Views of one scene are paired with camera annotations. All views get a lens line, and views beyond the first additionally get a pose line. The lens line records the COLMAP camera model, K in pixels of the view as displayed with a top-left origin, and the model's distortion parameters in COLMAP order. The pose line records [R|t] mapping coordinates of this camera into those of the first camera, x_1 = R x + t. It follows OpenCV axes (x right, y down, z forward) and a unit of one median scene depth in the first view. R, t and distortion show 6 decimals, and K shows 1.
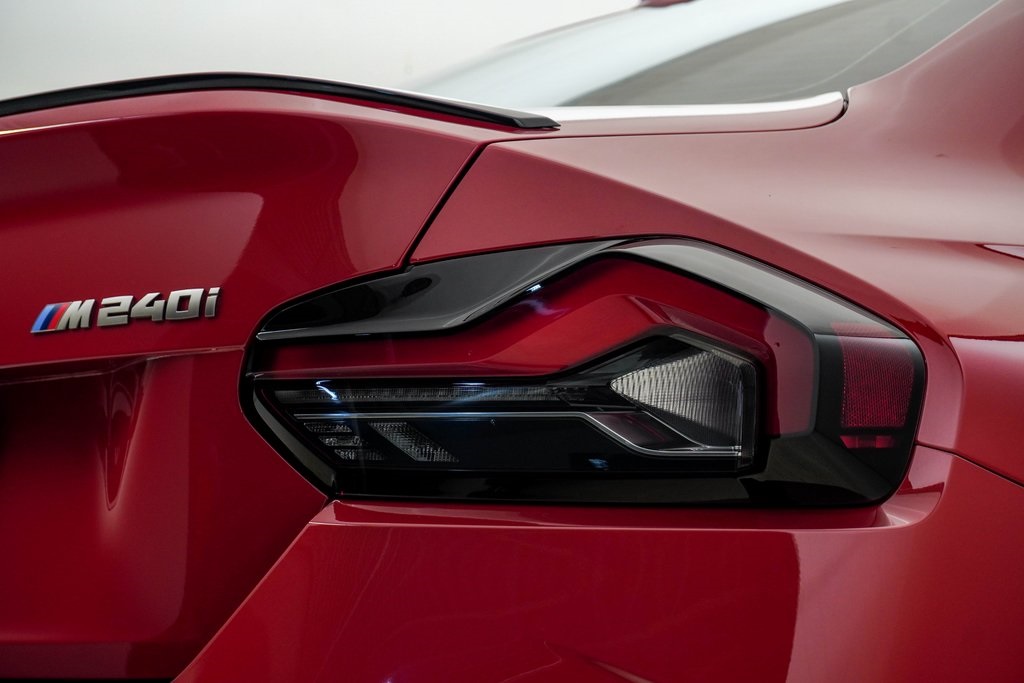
lens RADIAL K [[2189.4, 0, 512.0], [0, 2189.4, 341.5], [0, 0, 1]] dist [0.000037, 0.028681]
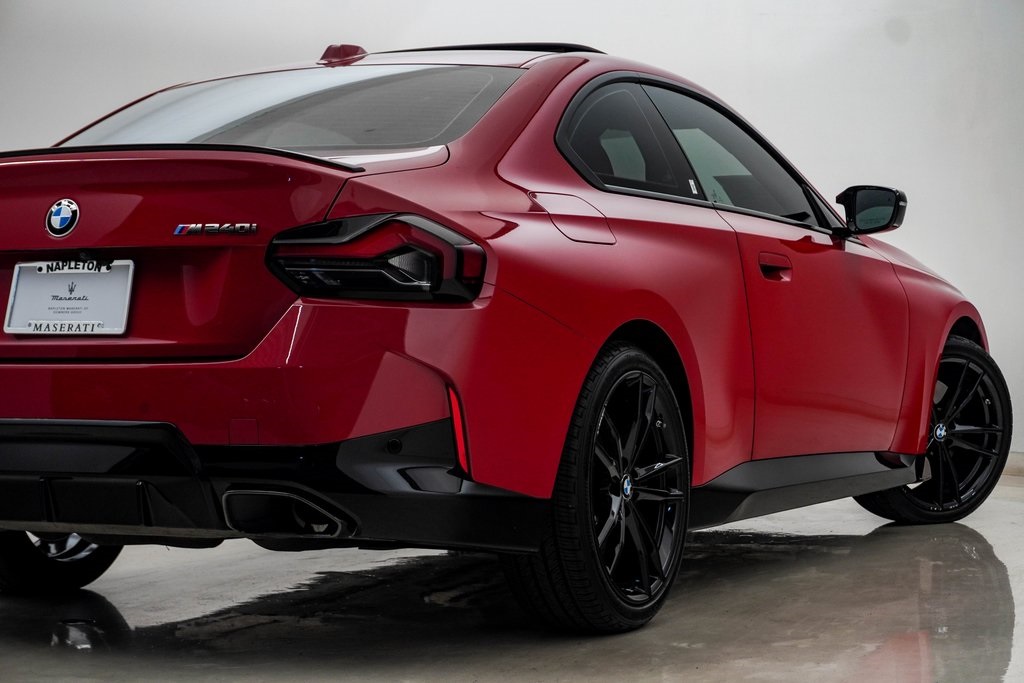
lens RADIAL K [[2175.1, 0, 512.0], [0, 2175.1, 341.5], [0, 0, 1]] dist [-0.010532, 0.106730]
pose [[0.956290, 0.015706, 0.291996, -0.677761], [-0.043510, 0.995083, 0.088972, -0.146870], [-0.289163, -0.097788, 0.952272, -1.965734]]
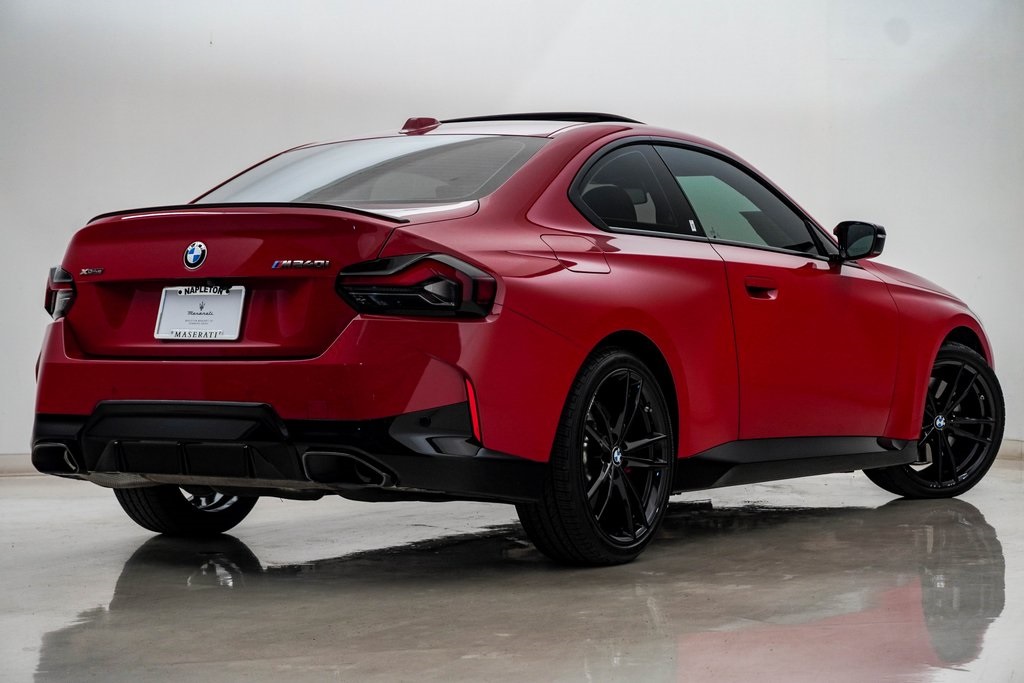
lens RADIAL K [[2175.1, 0, 512.0], [0, 2175.1, 341.5], [0, 0, 1]] dist [-0.010532, 0.106730]
pose [[0.980816, 0.020645, 0.193841, -0.602102], [-0.039253, 0.994924, 0.092654, -0.273767], [-0.190945, -0.098485, 0.976648, -3.159465]]
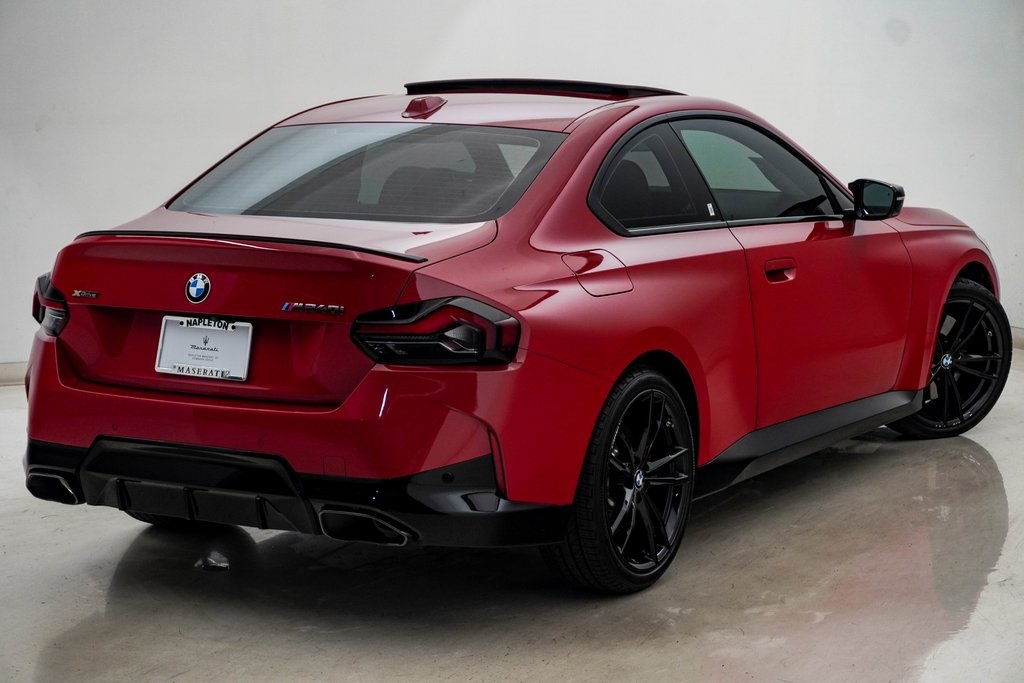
lens RADIAL K [[2175.1, 0, 512.0], [0, 2175.1, 341.5], [0, 0, 1]] dist [-0.010532, 0.106730]
pose [[0.974265, -0.010326, 0.225169, -0.731429], [-0.041011, 0.974157, 0.222119, -0.856117], [-0.221643, -0.225637, 0.948663, -2.809738]]
